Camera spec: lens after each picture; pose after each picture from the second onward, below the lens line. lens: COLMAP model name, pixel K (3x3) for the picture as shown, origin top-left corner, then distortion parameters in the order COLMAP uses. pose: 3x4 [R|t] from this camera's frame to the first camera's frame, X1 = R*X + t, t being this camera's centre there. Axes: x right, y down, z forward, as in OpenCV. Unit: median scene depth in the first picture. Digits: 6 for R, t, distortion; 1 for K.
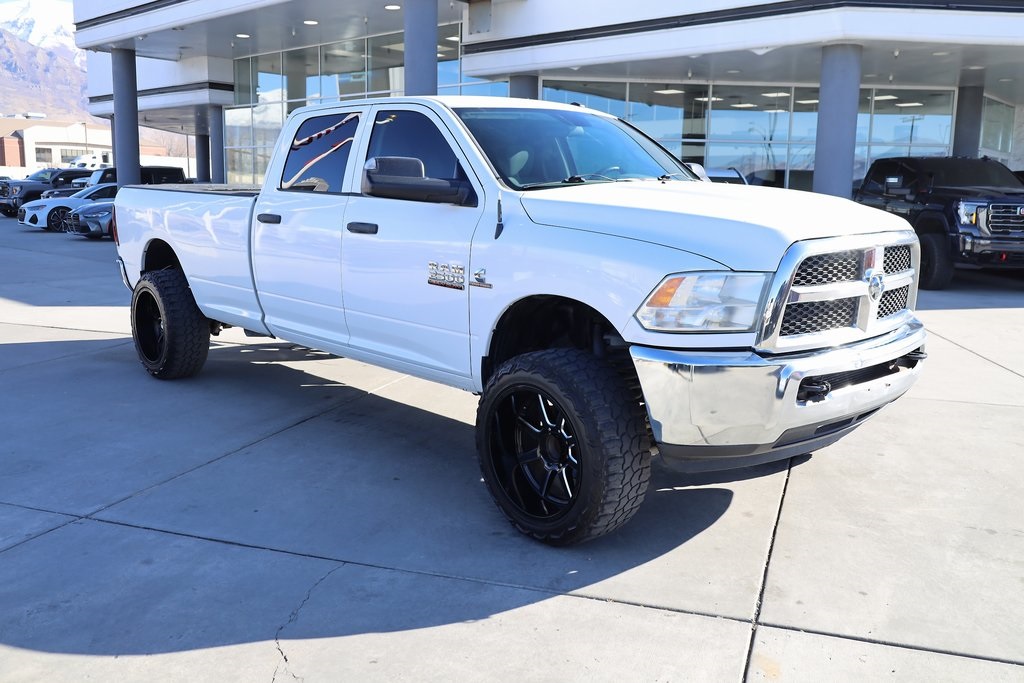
lens RADIAL K [[896.8, 0, 512.0], [0, 896.8, 341.5], [0, 0, 1]] dist [-0.009300, -0.002974]
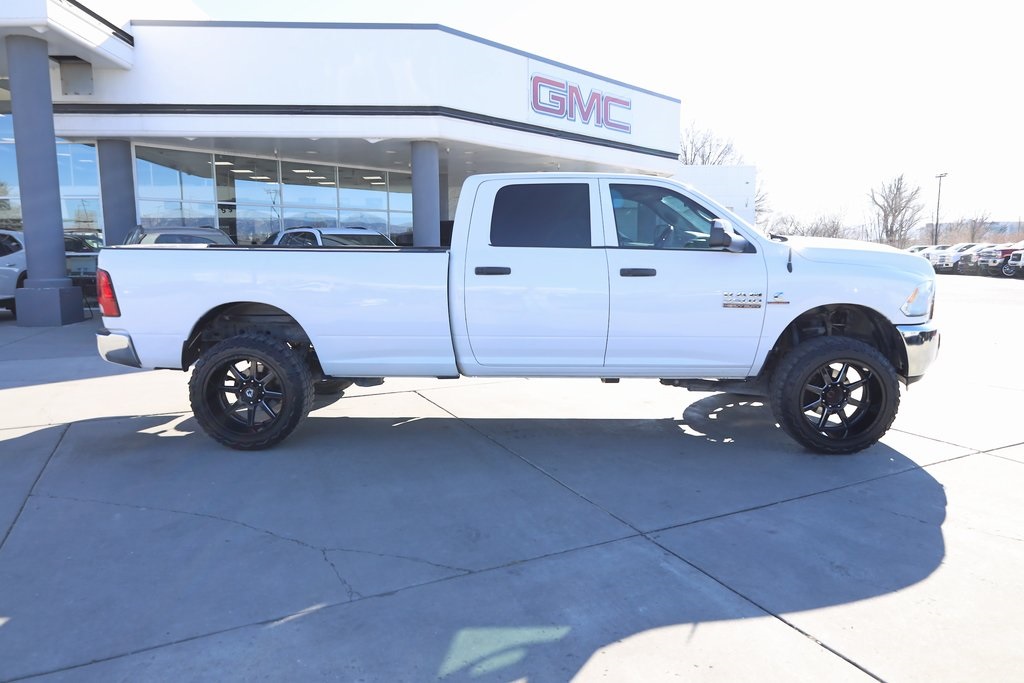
lens RADIAL K [[705.8, 0, 512.0], [0, 705.8, 341.5], [0, 0, 1]] dist [-0.004749, -0.000580]
pose [[0.691005, -0.112751, 0.714002, -1.165363], [0.135336, 0.990473, 0.025433, -0.086524], [-0.710067, 0.079055, 0.699682, 0.459728]]
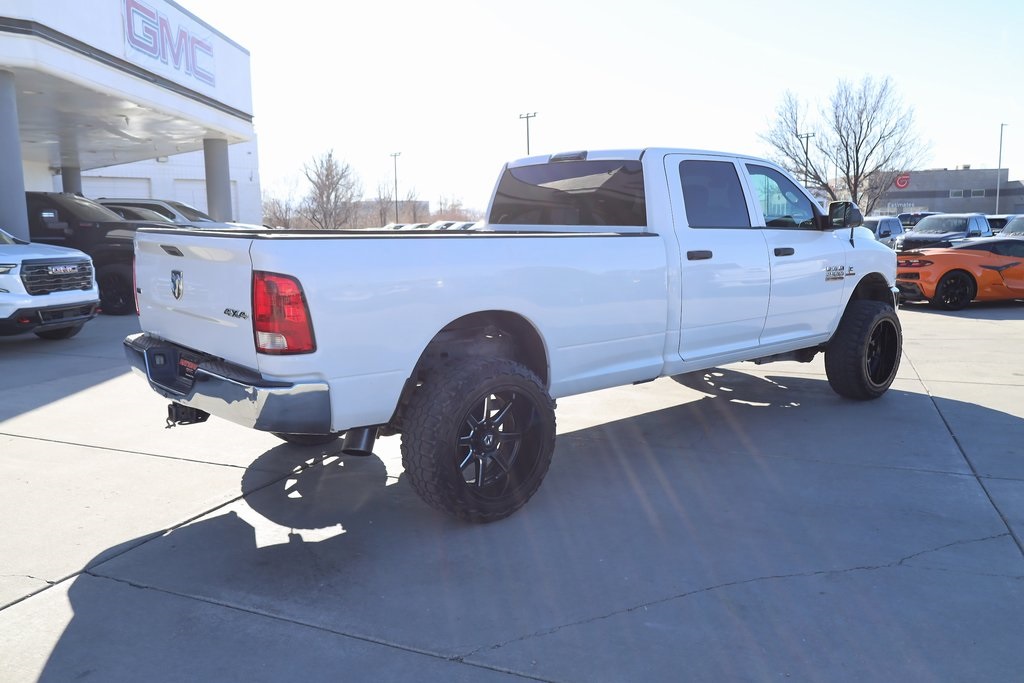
lens RADIAL K [[811.8, 0, 532.2], [0, 811.8, 329.0], [0, 0, 1]] dist [-0.012806, -0.003049]
pose [[0.005769, -0.145344, 0.989364, -1.564894], [0.179298, 0.973498, 0.141967, -0.285957], [-0.983778, 0.176572, 0.031676, 1.513802]]
